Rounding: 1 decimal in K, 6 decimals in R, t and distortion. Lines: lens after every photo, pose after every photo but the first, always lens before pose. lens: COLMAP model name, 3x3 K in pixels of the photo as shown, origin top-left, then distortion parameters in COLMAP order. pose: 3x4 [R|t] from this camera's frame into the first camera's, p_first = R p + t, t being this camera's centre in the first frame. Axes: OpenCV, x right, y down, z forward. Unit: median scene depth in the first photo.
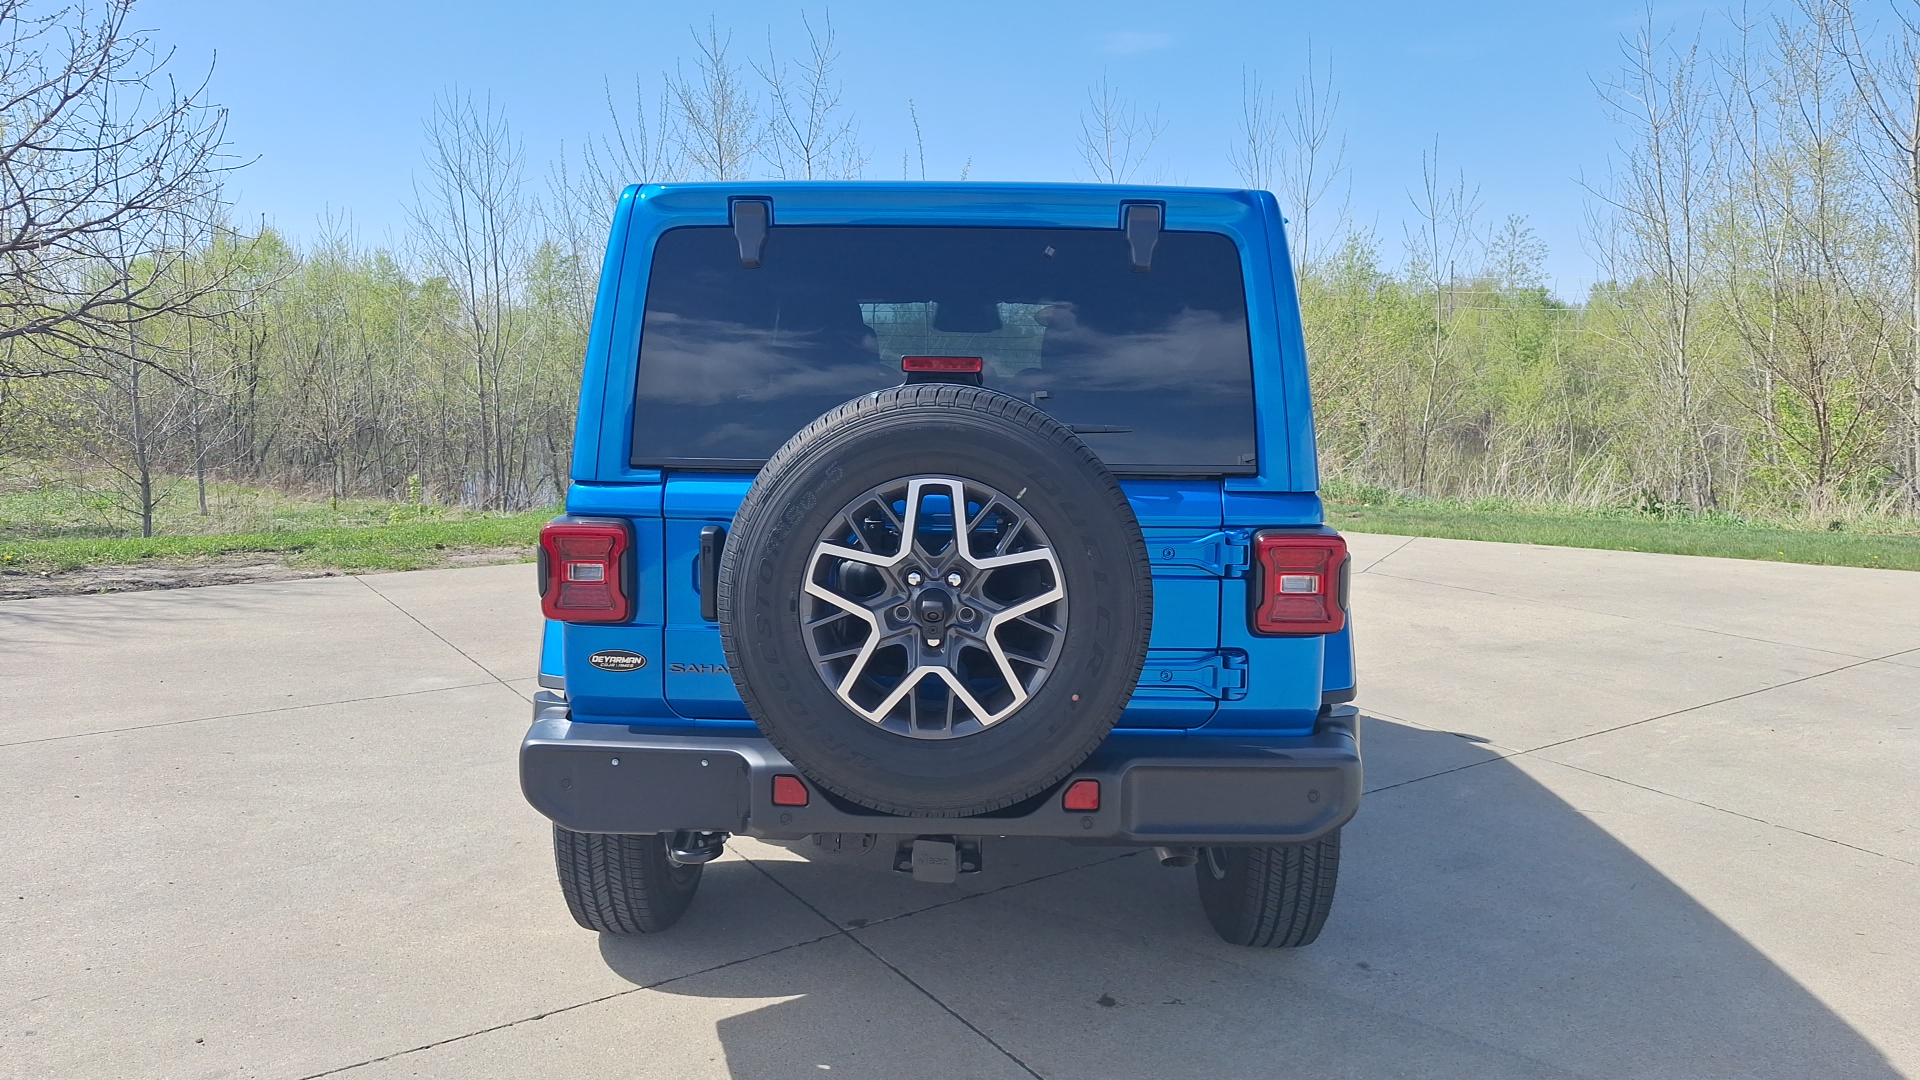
lens RADIAL K [[1368.3, 0, 938.3], [0, 1368.3, 512.3], [0, 0, 1]] dist [0.103620, -0.140622]
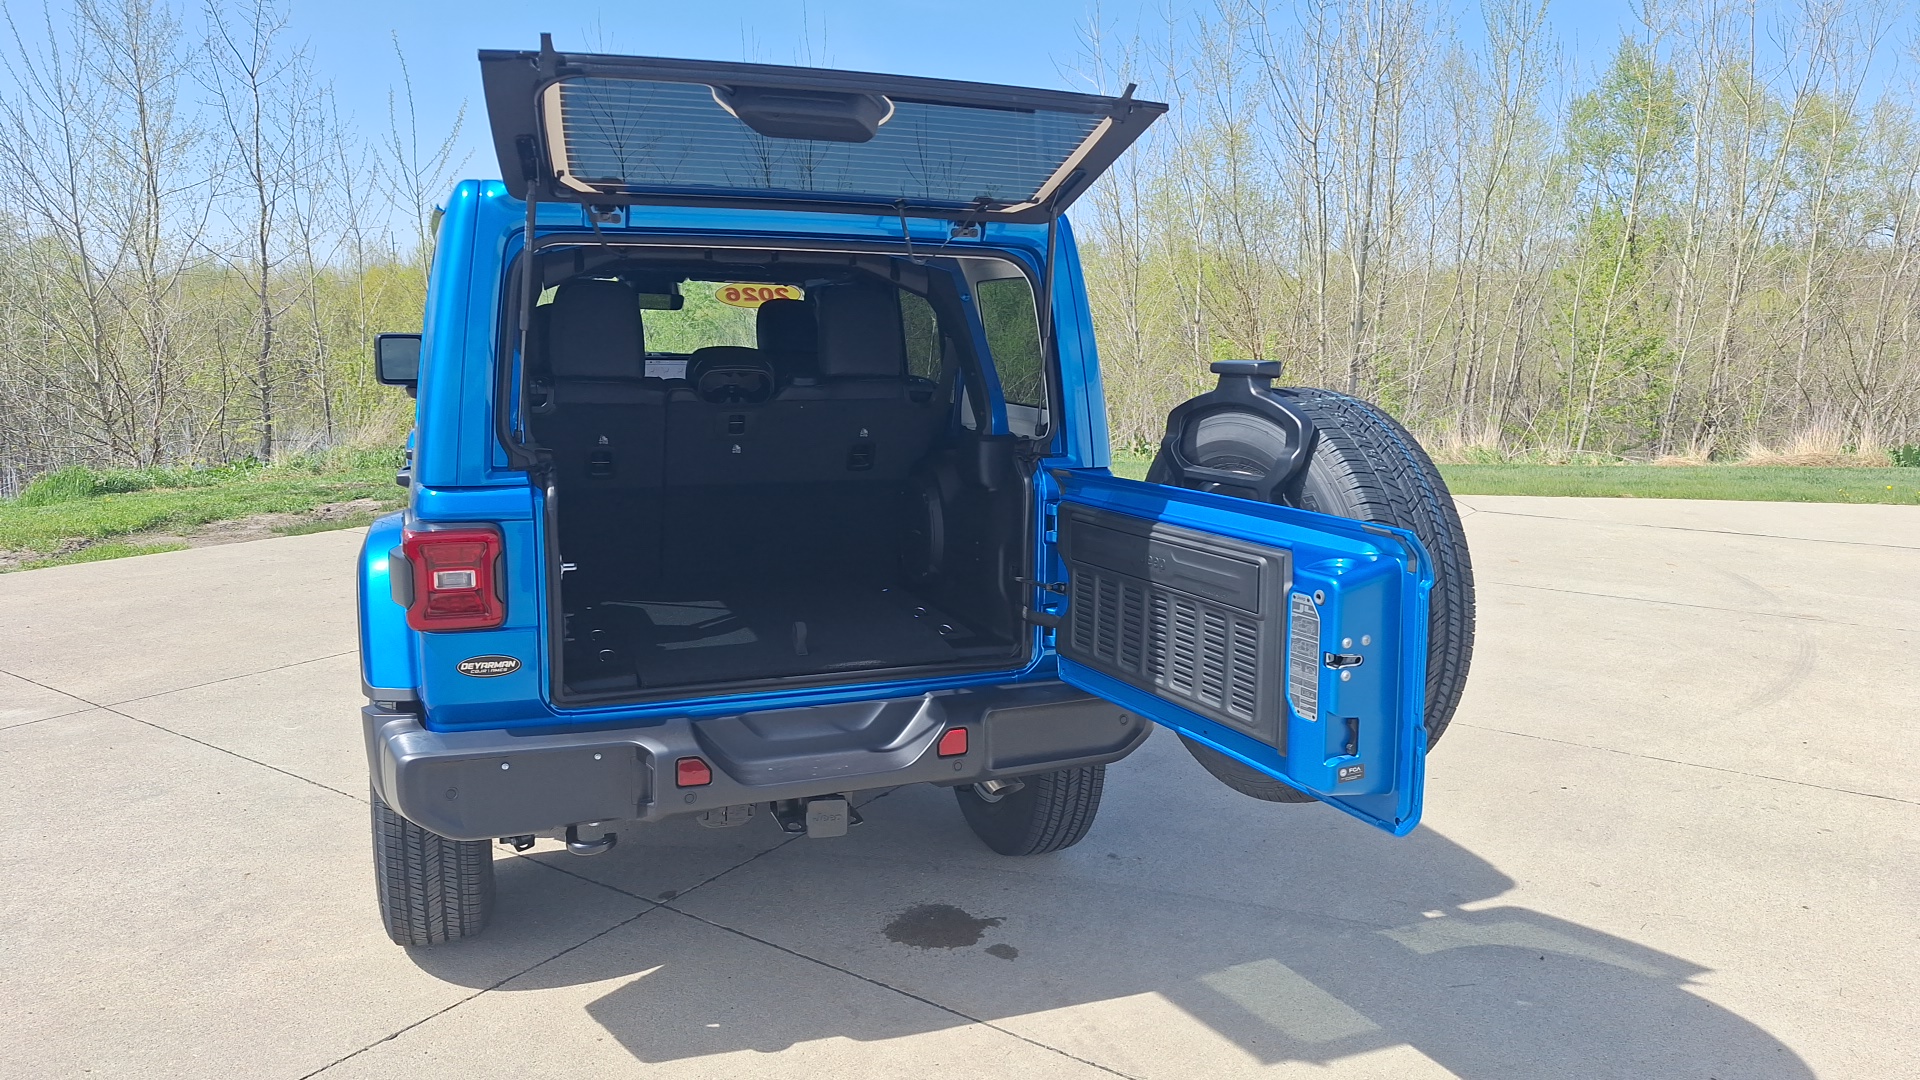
lens RADIAL K [[1367.7, 0, 962.0], [0, 1367.7, 534.4], [0, 0, 1]] dist [0.104298, -0.138513]
pose [[0.925866, -0.064345, 0.372334, -0.282151], [0.045747, 0.997234, 0.058580, -0.029409], [-0.375073, -0.037203, 0.926248, -0.043472]]
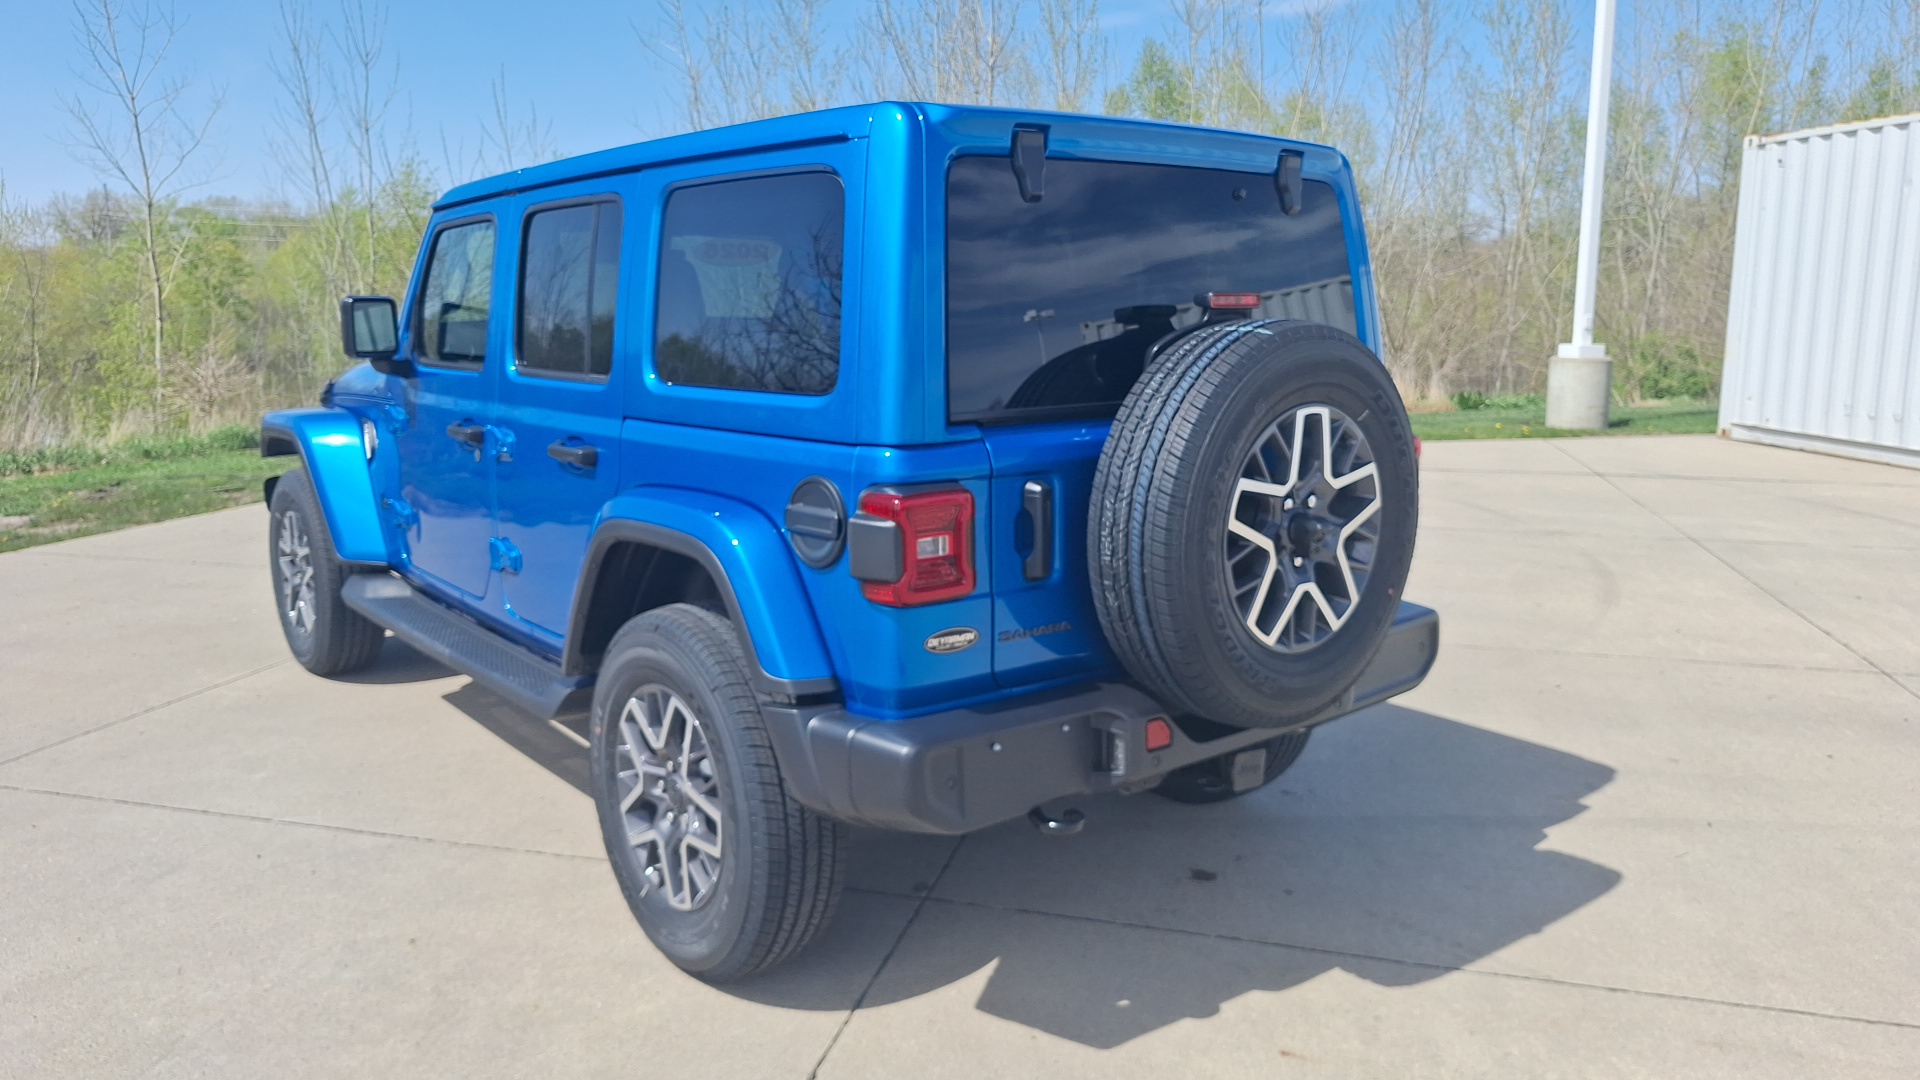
lens RADIAL K [[1367.7, 0, 962.0], [0, 1367.7, 534.4], [0, 0, 1]] dist [0.104298, -0.138513]
pose [[0.753898, -0.127330, 0.644534, -0.793119], [0.086990, 0.991748, 0.094173, -0.044822], [-0.651207, -0.014929, 0.758754, 0.320855]]
